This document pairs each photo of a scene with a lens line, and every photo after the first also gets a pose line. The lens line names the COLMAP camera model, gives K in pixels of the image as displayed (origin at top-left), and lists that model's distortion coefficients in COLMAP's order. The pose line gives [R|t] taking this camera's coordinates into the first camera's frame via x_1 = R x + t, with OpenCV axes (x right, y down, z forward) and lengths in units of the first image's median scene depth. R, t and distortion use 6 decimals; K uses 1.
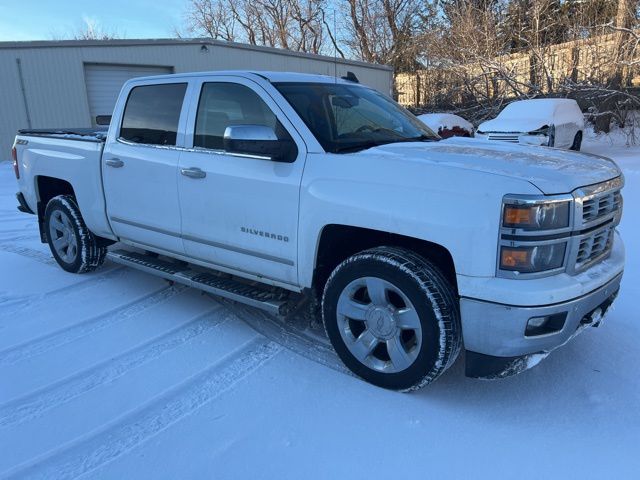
lens RADIAL K [[477.1, 0, 320.0], [0, 477.1, 240.0], [0, 0, 1]] dist [0.068394, -0.068540]
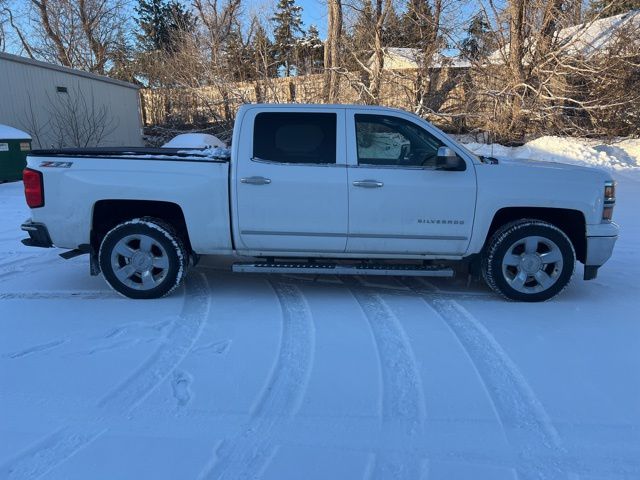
lens RADIAL K [[477.1, 0, 320.0], [0, 477.1, 240.0], [0, 0, 1]] dist [0.068394, -0.068540]
pose [[0.810236, -0.110473, 0.575598, -1.170642], [0.132046, 0.991234, 0.004371, -0.011775], [-0.571035, 0.072464, 0.817721, 0.031671]]
